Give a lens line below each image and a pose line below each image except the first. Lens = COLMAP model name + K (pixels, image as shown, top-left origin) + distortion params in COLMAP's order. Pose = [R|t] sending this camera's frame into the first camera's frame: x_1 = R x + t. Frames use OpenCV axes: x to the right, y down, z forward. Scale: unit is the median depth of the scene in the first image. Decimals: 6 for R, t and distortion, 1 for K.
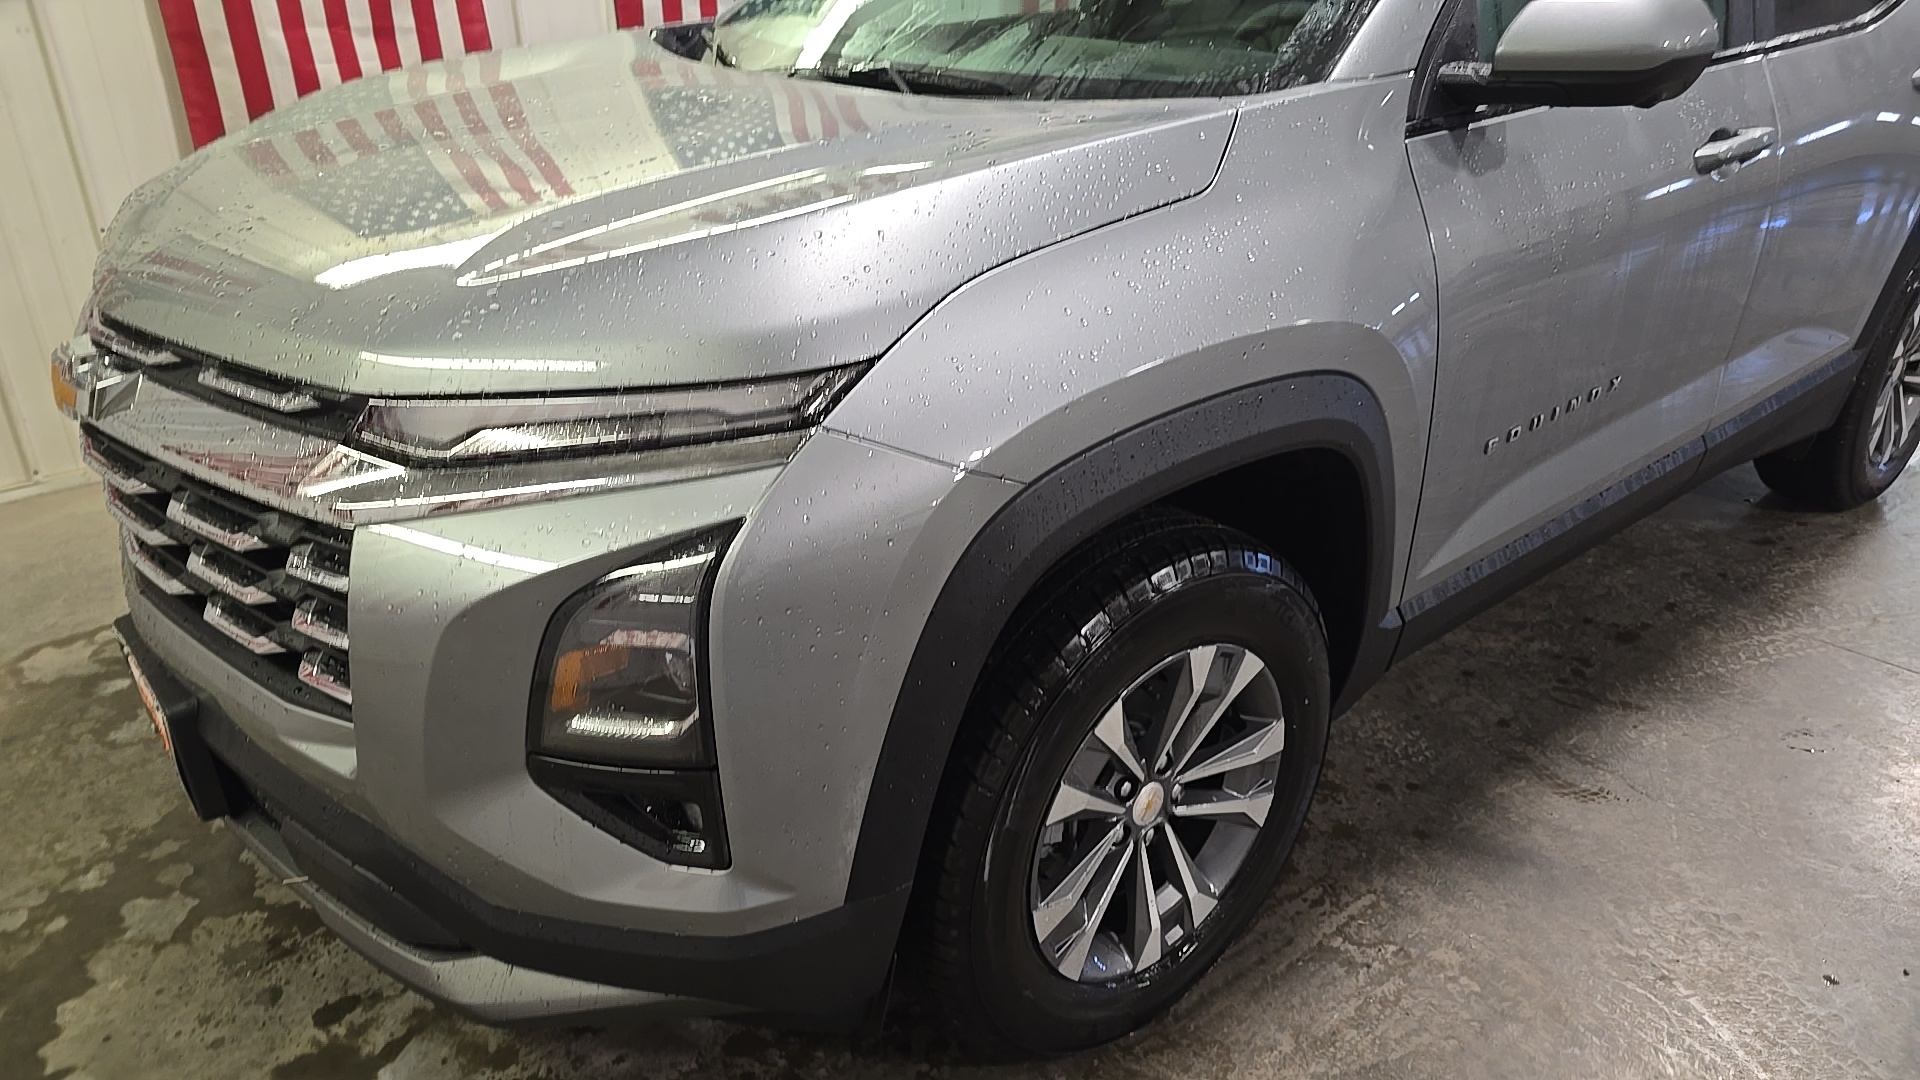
lens RADIAL K [[1273.6, 0, 960.0], [0, 1273.6, 540.0], [0, 0, 1]] dist [0.053168, -0.045361]
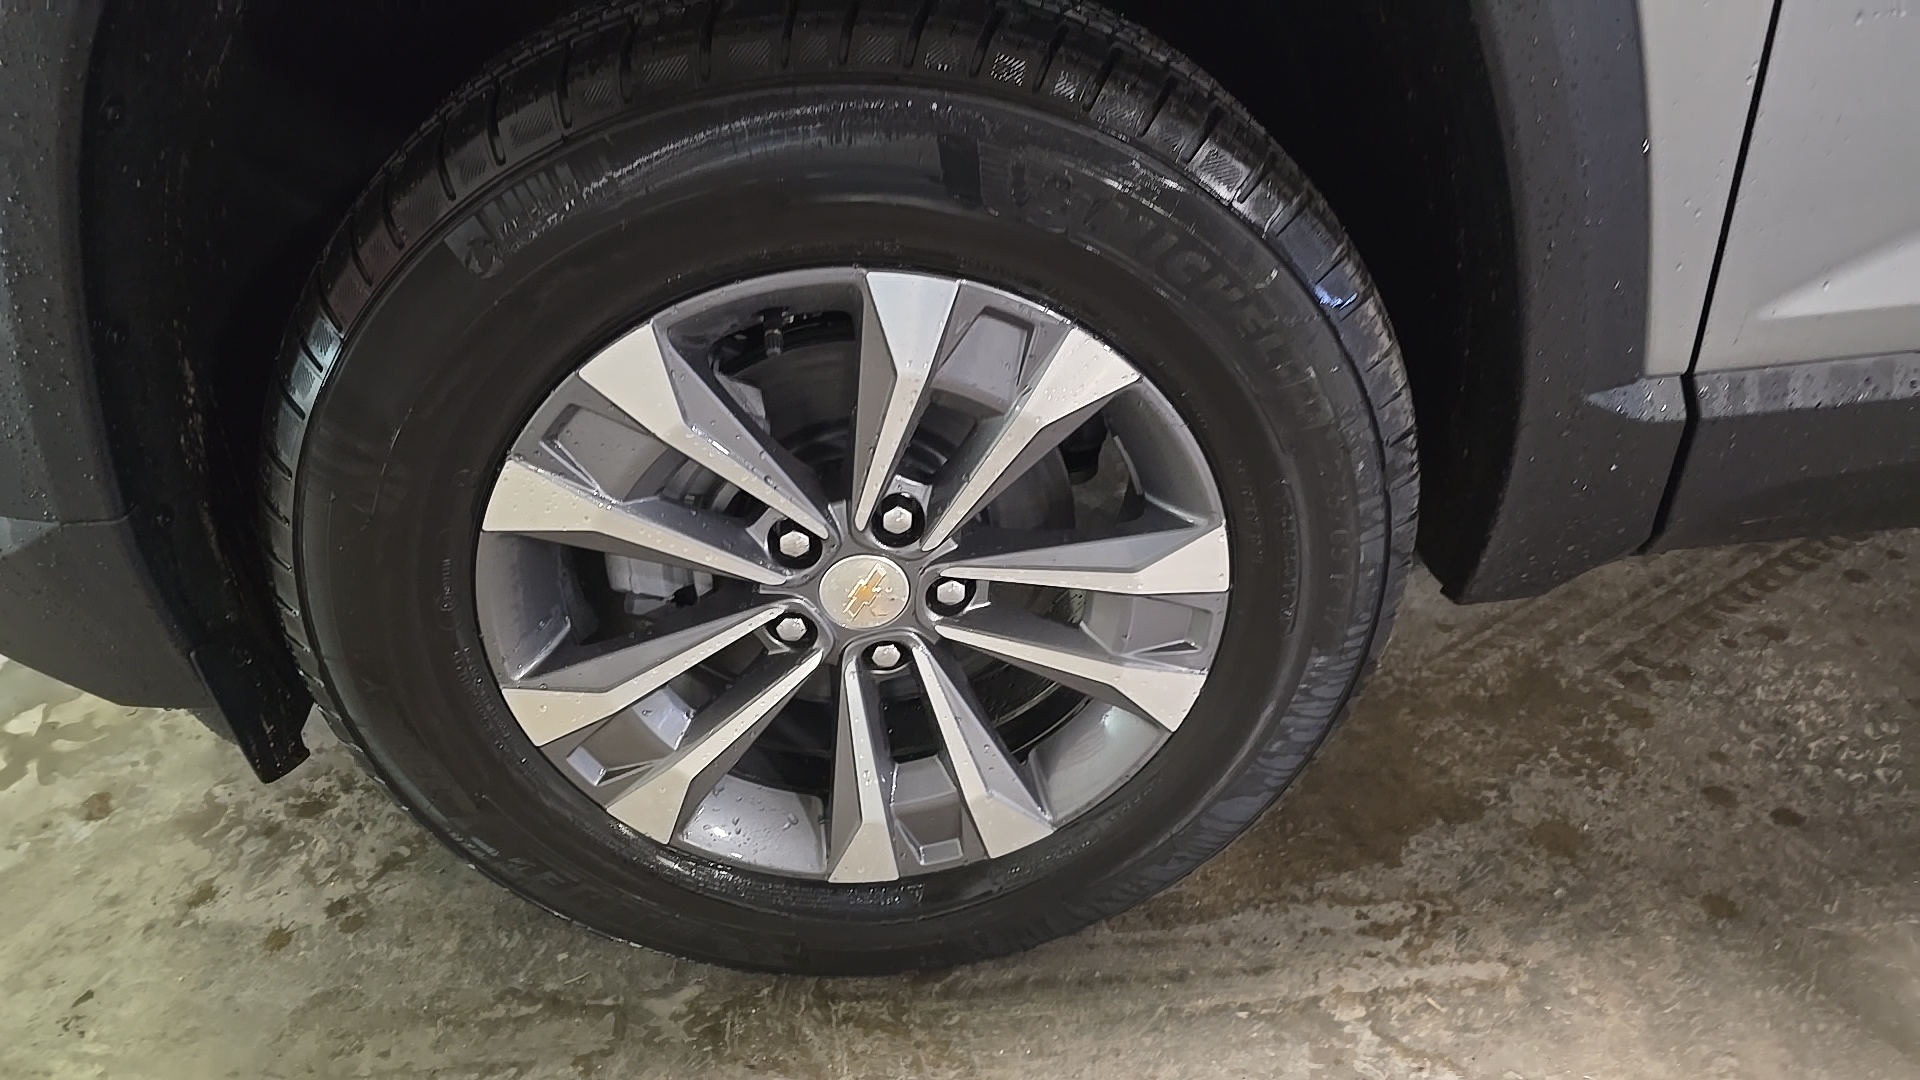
lens RADIAL K [[1273.6, 0, 960.0], [0, 1273.6, 540.0], [0, 0, 1]] dist [0.053168, -0.045361]
pose [[0.821237, 0.288287, -0.492403, 0.391061], [-0.203149, 0.954155, 0.219816, 0.062892], [0.533198, -0.080490, 0.842152, 0.553654]]
